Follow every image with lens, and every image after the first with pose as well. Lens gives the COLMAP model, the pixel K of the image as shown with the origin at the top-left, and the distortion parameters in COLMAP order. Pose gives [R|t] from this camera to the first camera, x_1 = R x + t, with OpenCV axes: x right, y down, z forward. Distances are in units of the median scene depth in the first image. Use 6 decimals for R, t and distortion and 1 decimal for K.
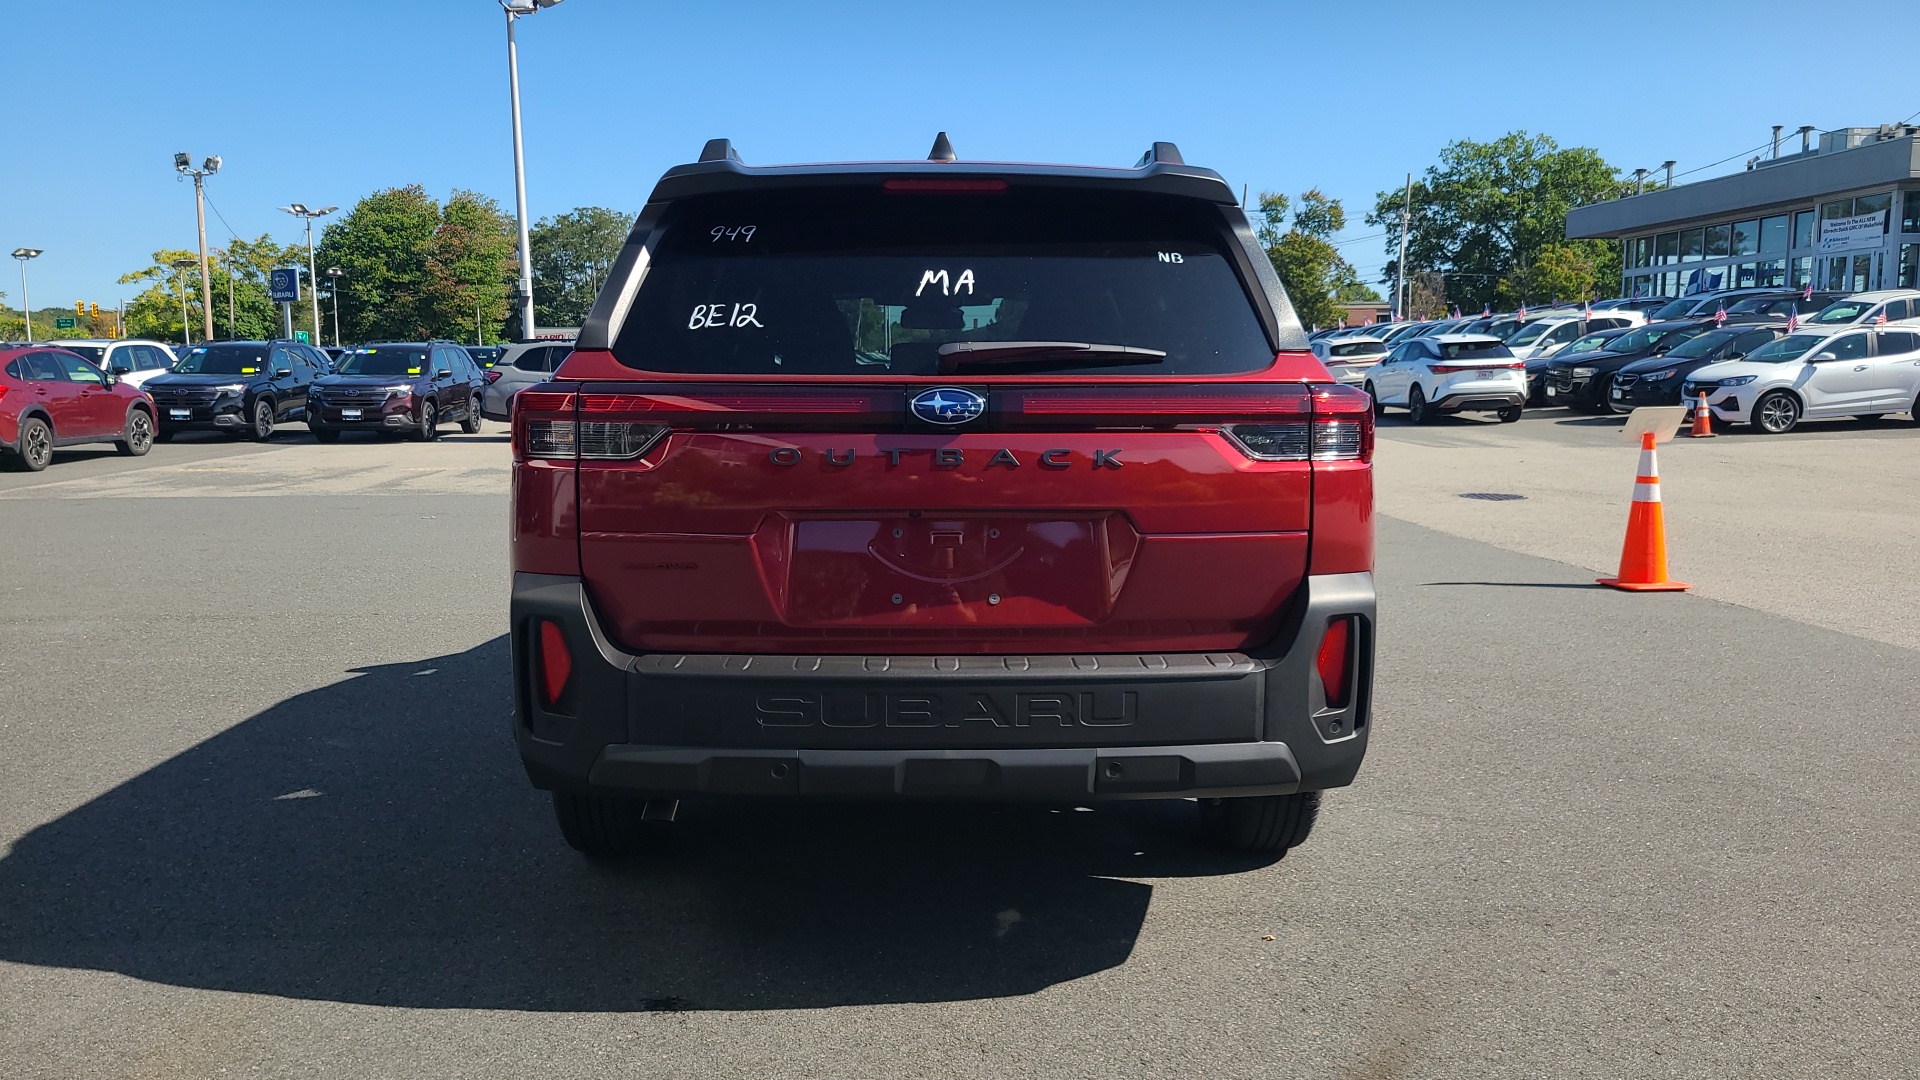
lens RADIAL K [[1474.9, 0, 925.6], [0, 1474.9, 534.5], [0, 0, 1]] dist [0.040001, -0.001924]
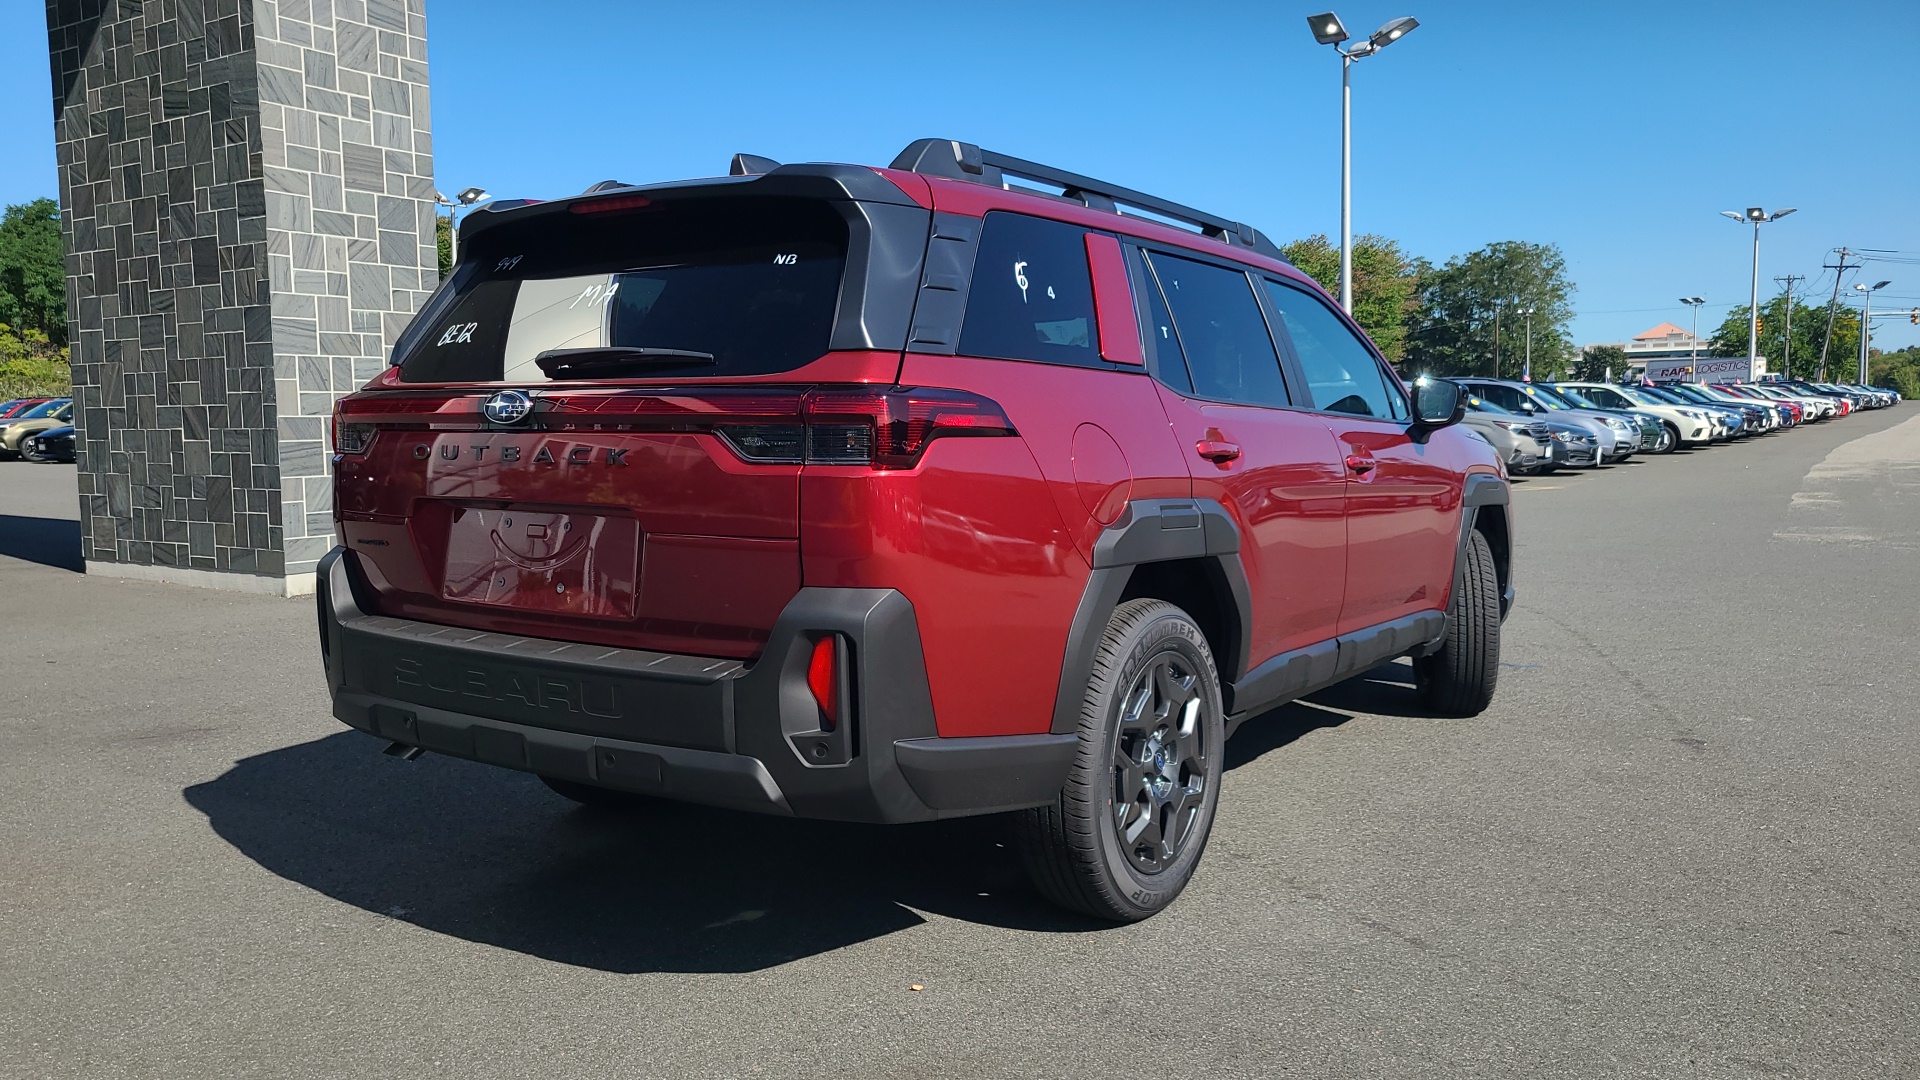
lens RADIAL K [[1446.1, 0, 869.9], [0, 1446.1, 545.3], [0, 0, 1]] dist [0.035078, 0.000533]
pose [[0.797359, 0.048420, -0.601559, 0.667368], [-0.060730, 0.998154, -0.000154, -0.000408], [0.600442, 0.036655, 0.798828, 0.229075]]
